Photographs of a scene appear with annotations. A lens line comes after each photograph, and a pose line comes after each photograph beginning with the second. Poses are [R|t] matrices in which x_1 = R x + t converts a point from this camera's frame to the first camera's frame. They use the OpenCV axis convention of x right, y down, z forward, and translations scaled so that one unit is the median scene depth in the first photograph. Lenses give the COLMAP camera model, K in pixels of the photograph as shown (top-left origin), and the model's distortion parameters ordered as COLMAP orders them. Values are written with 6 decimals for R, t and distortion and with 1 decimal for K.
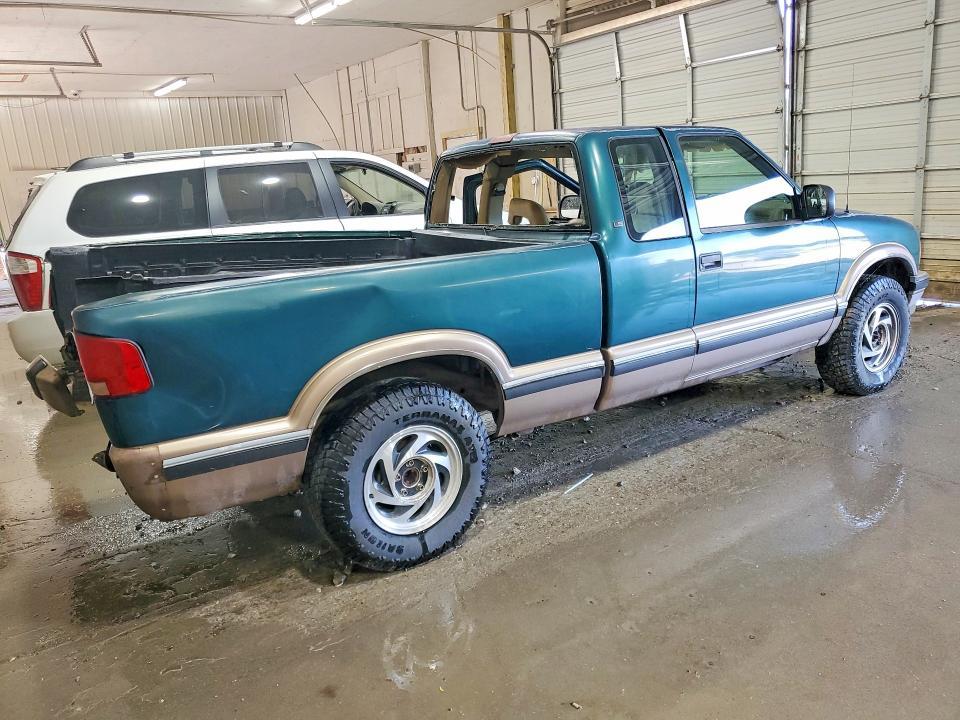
lens RADIAL K [[754.3, 0, 482.1], [0, 754.3, 360.6], [0, 0, 1]] dist [0.012957, 0.007293]
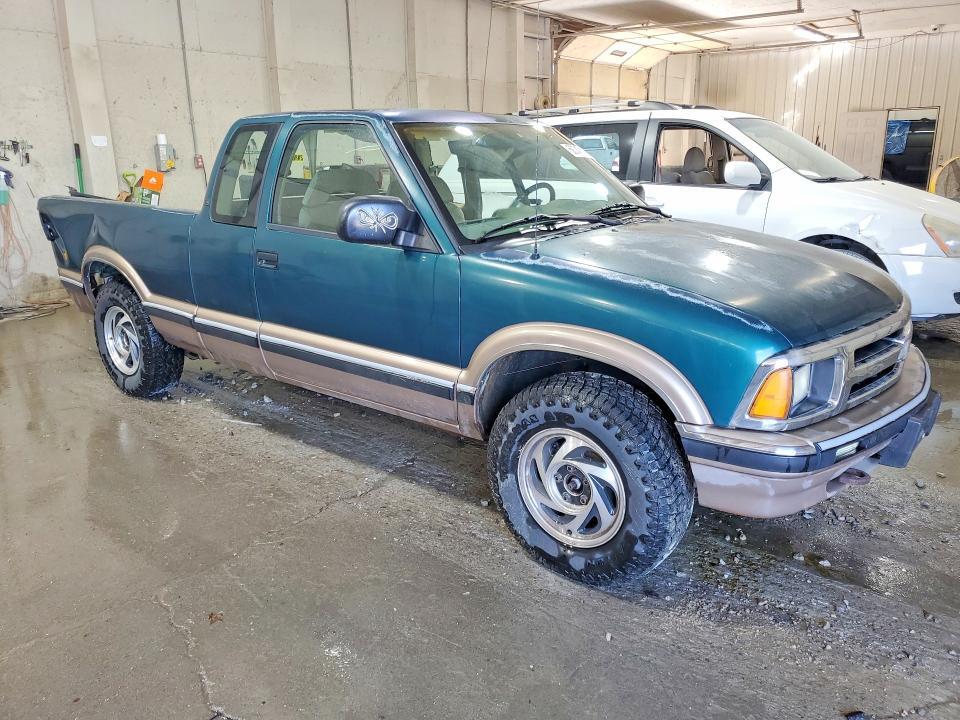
lens RADIAL K [[754.3, 0, 481.3], [0, 754.3, 357.4], [0, 0, 1]] dist [0.012957, 0.007293]
pose [[0.280406, 0.317656, -0.905796, 1.166646], [-0.240127, 0.936864, 0.254215, -0.294232], [0.929361, 0.146223, 0.338980, 0.861306]]
